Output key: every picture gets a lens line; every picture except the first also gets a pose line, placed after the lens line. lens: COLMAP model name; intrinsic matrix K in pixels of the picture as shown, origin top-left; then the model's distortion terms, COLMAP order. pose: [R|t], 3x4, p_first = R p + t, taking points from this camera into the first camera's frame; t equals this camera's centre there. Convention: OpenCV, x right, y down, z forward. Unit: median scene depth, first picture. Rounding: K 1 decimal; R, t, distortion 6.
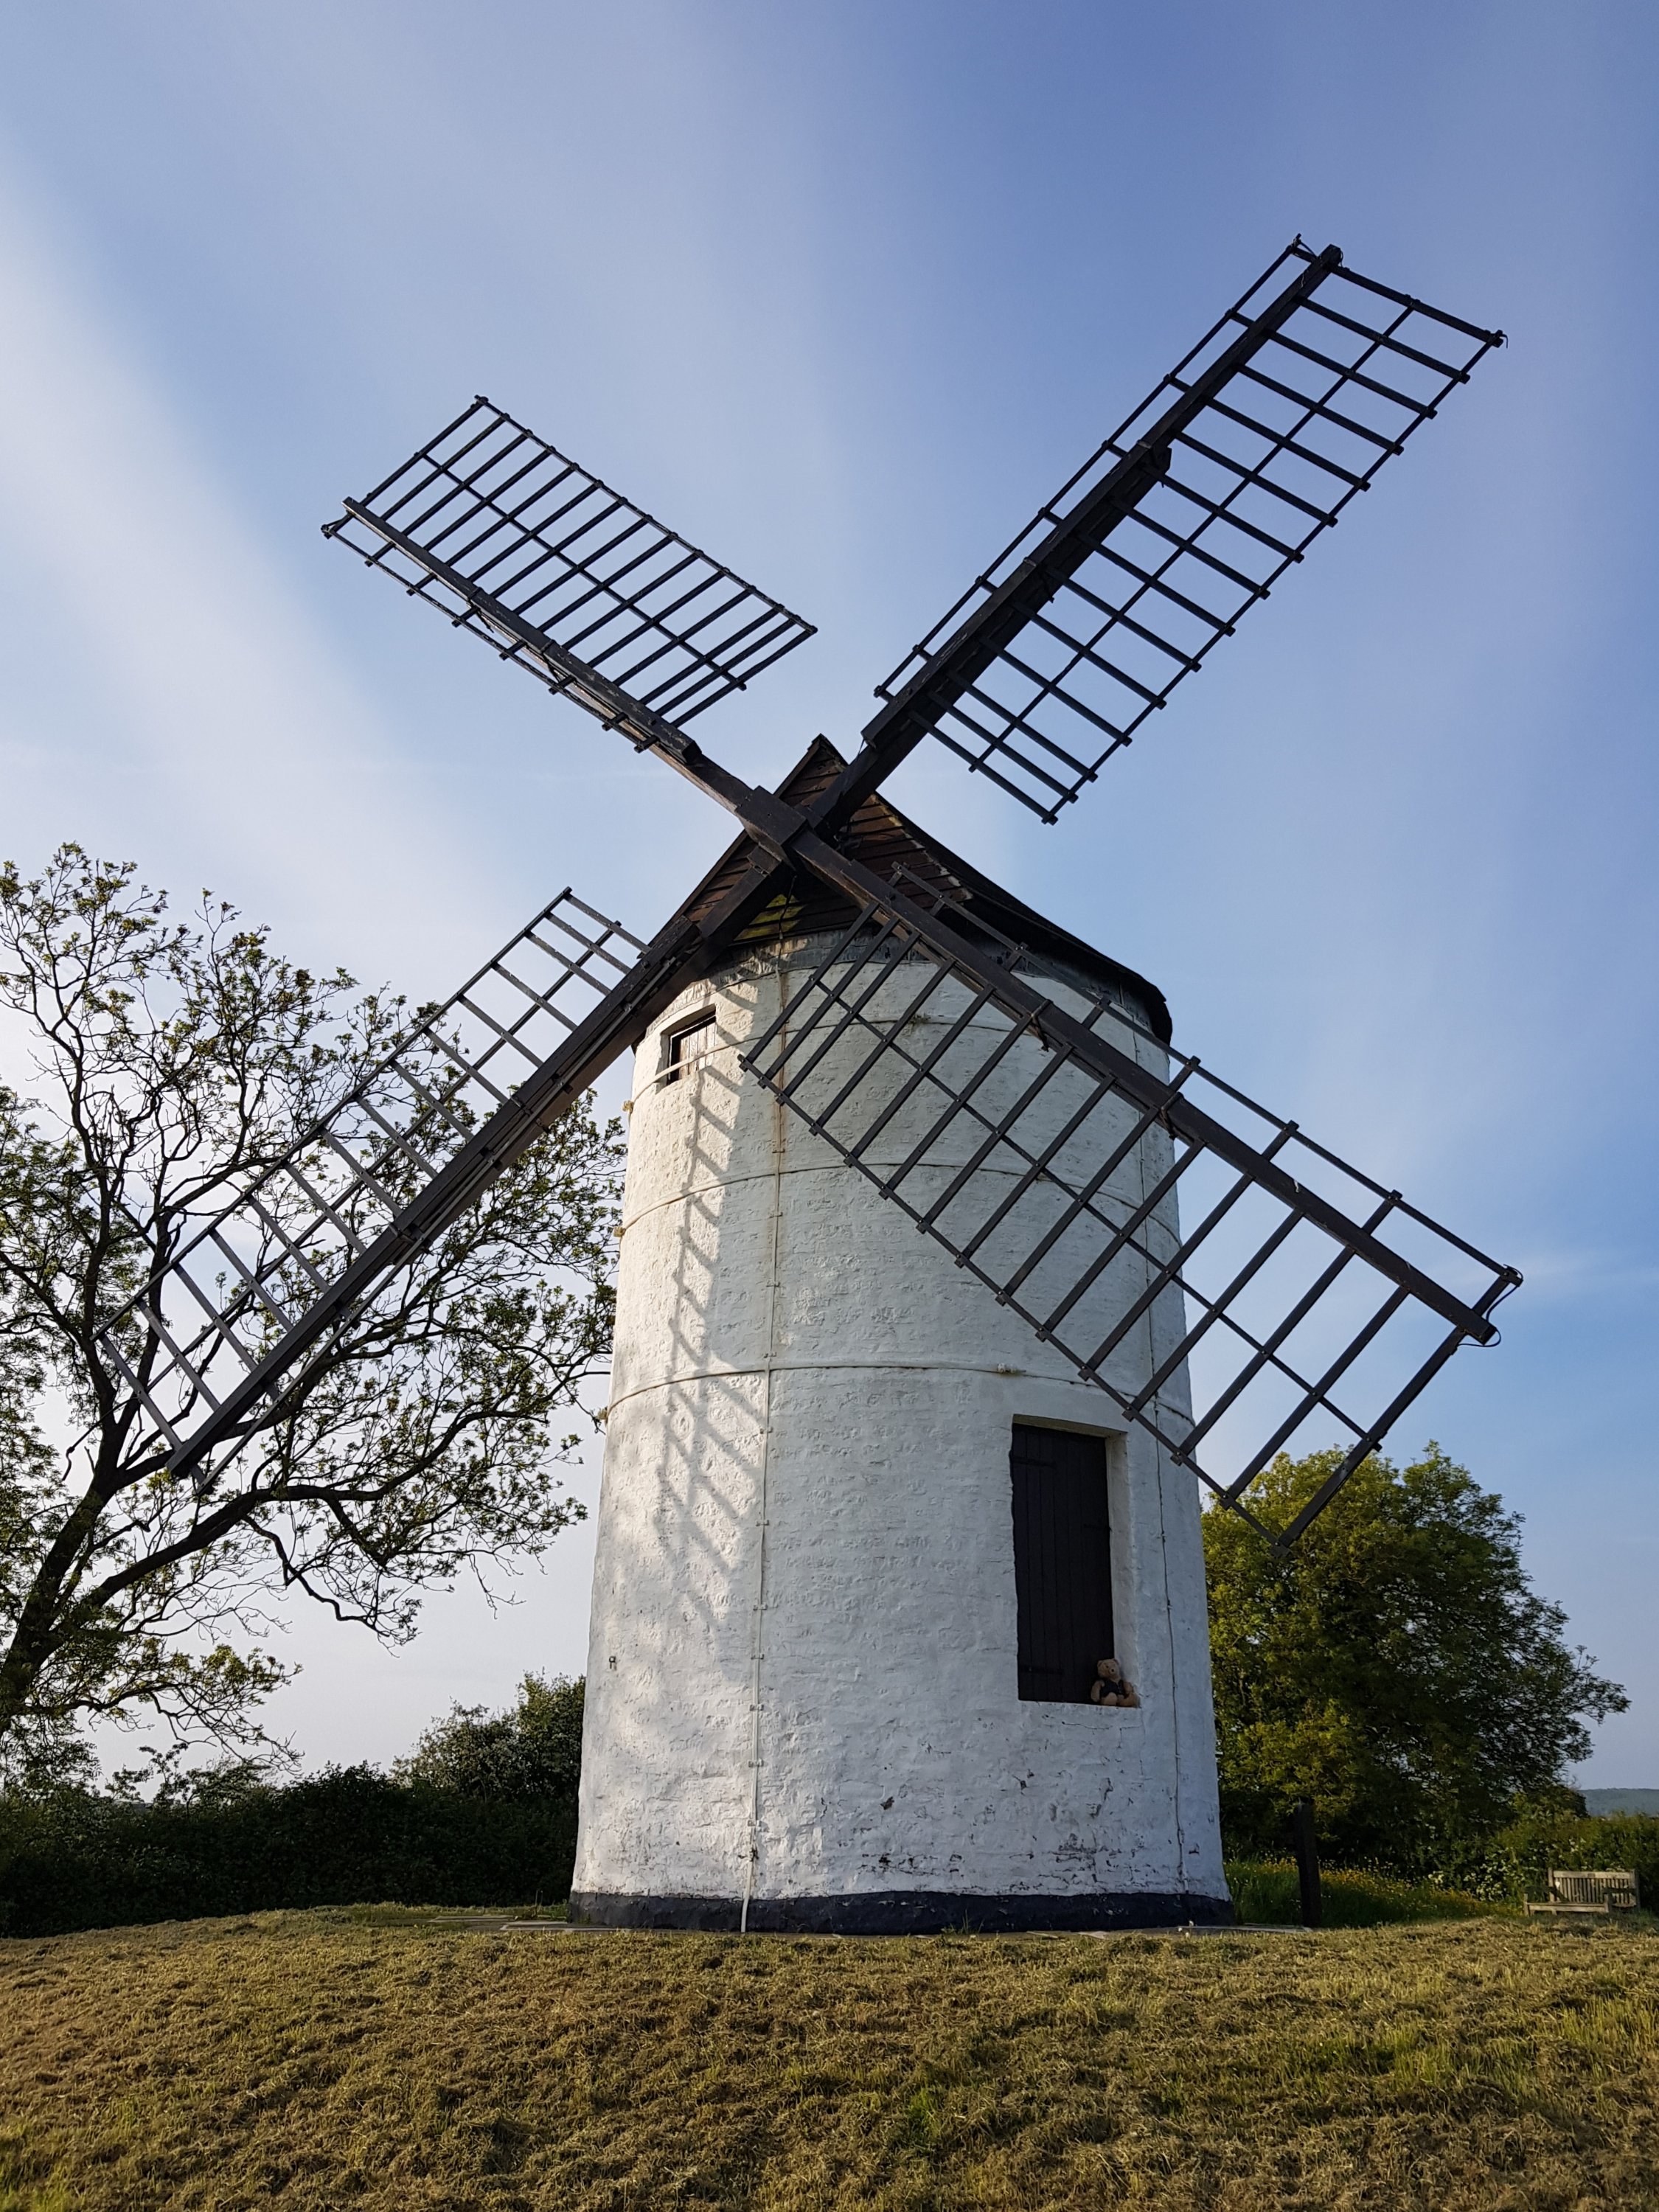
lens RADIAL K [[1761.6, 0, 823.9], [0, 1761.6, 1107.1], [0, 0, 1]] dist [0.110349, -0.217774]
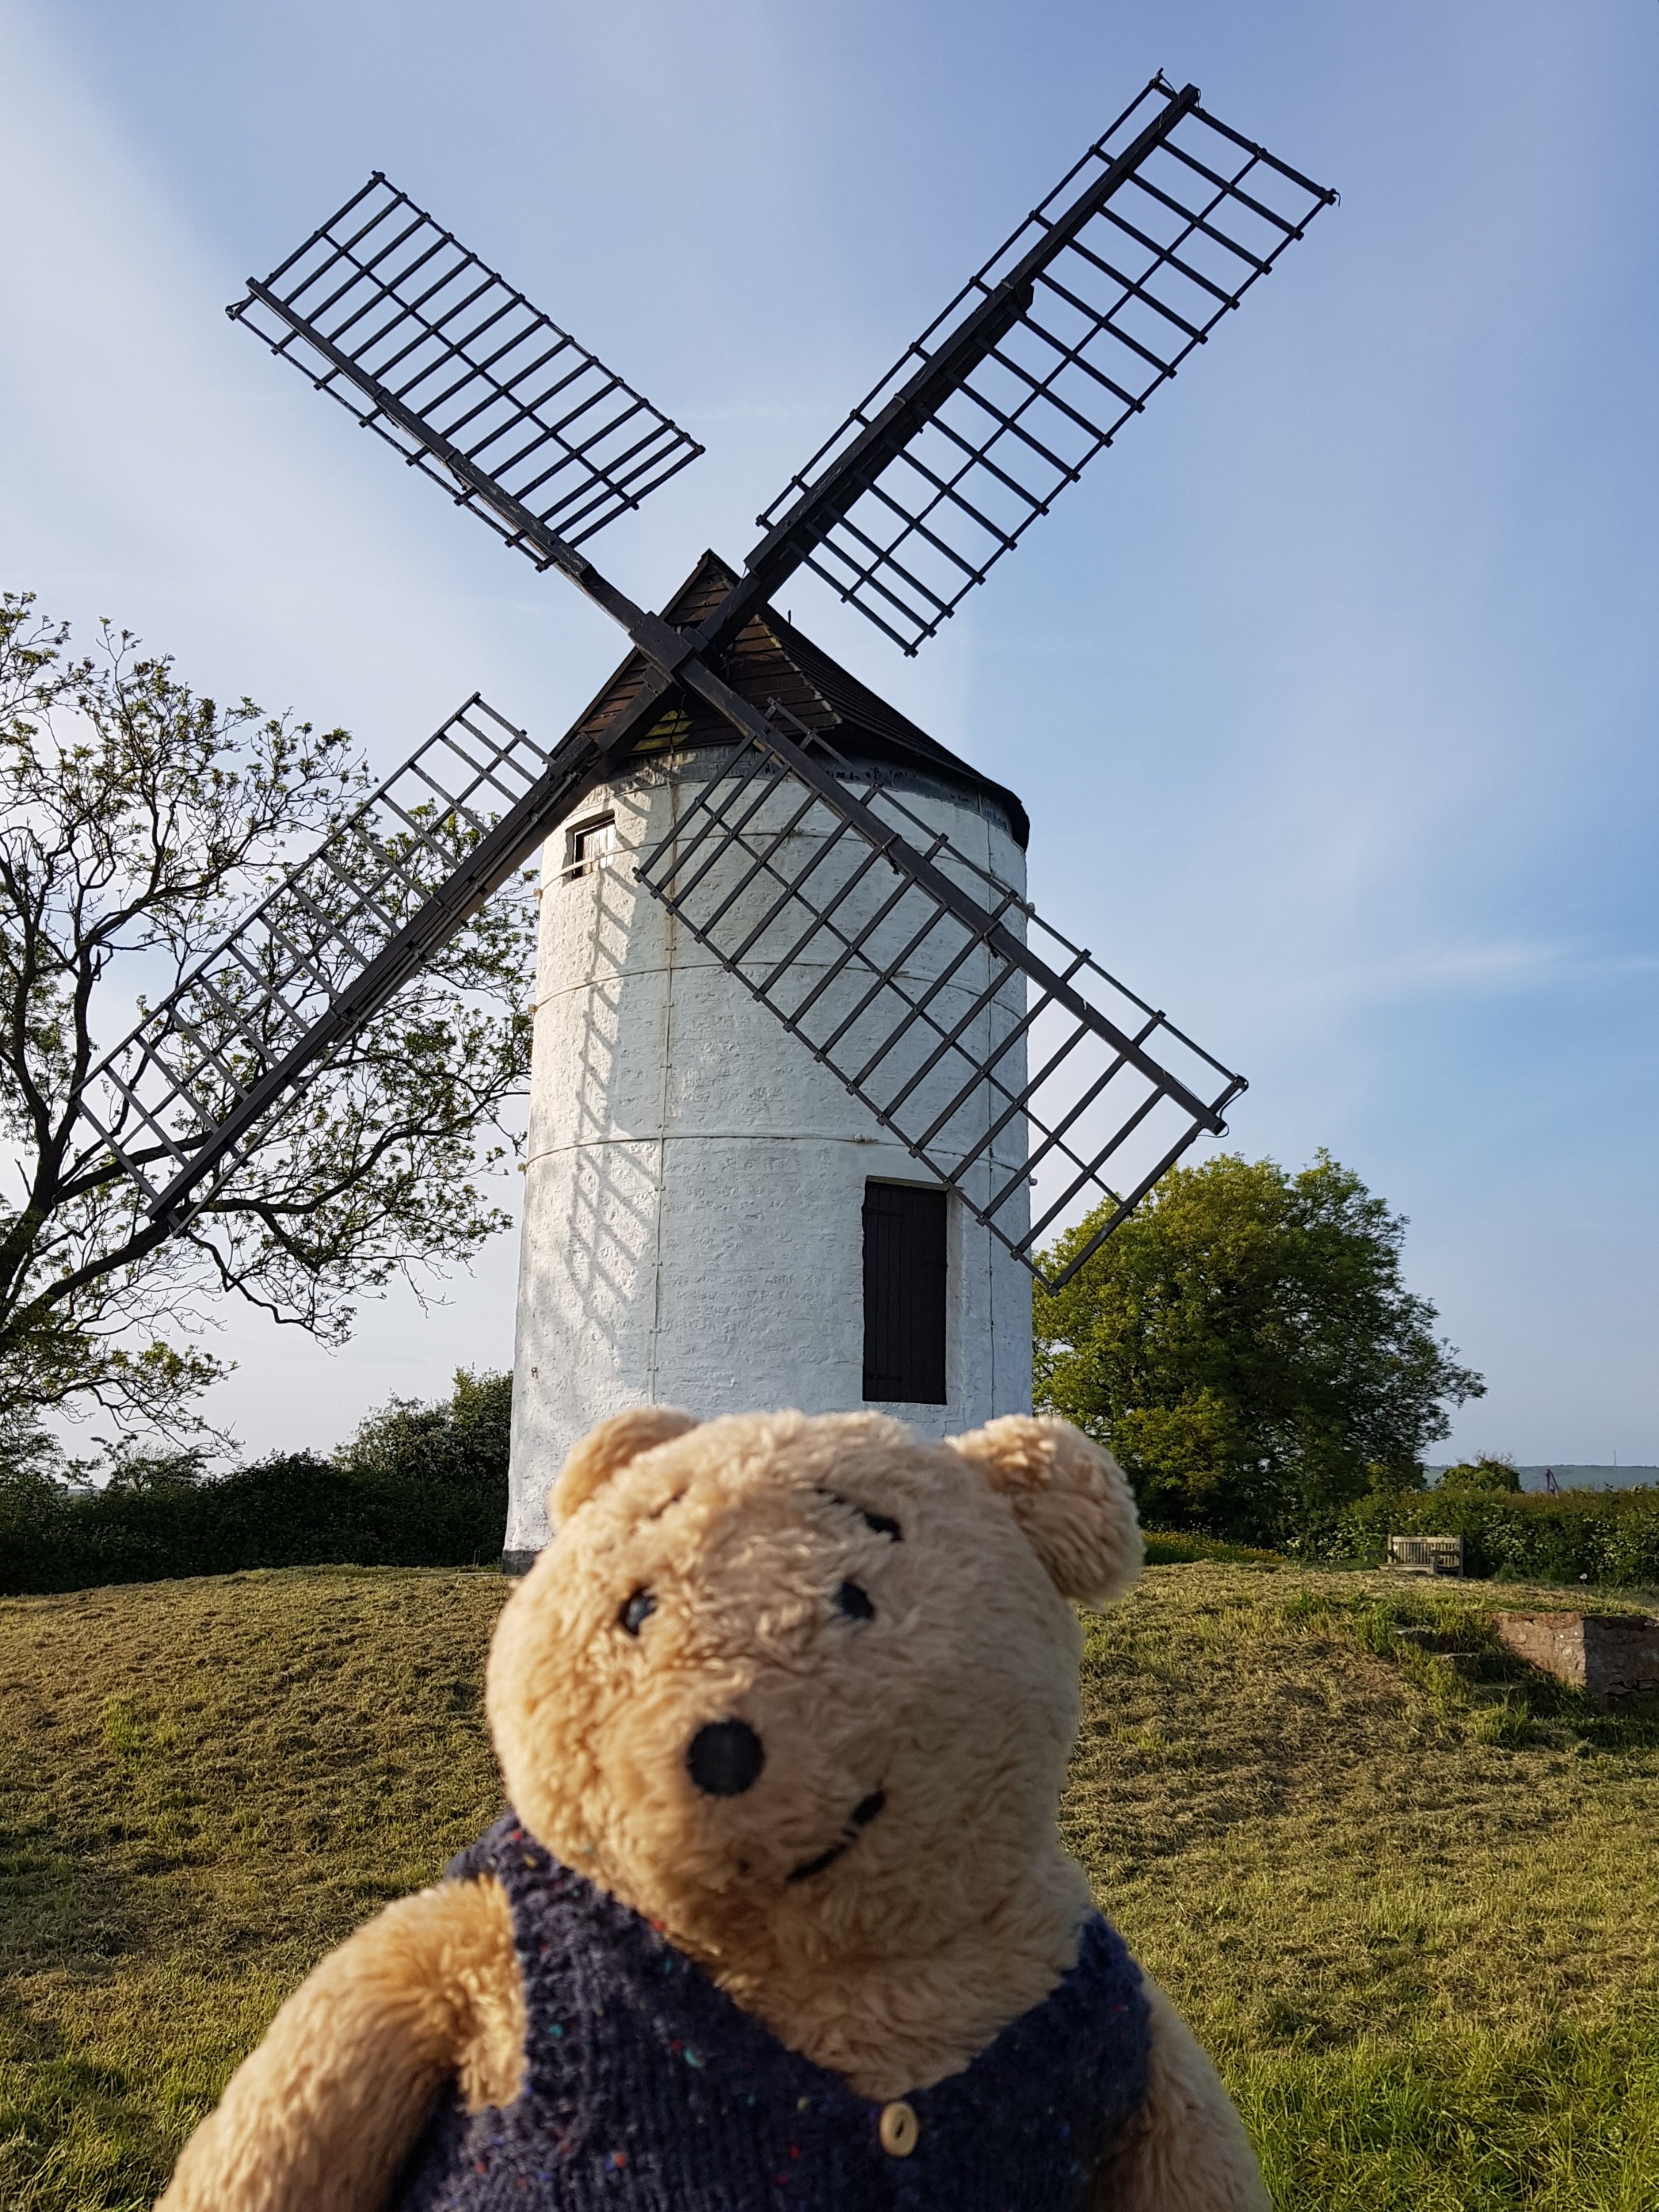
lens RADIAL K [[1732.9, 0, 832.0], [0, 1732.9, 1160.9], [0, 0, 1]] dist [0.089485, -0.125367]
pose [[0.998604, 0.002477, 0.052761, 0.018798], [-0.012417, 0.981916, 0.188909, -0.050364], [-0.051339, -0.189301, 0.980576, -0.130768]]
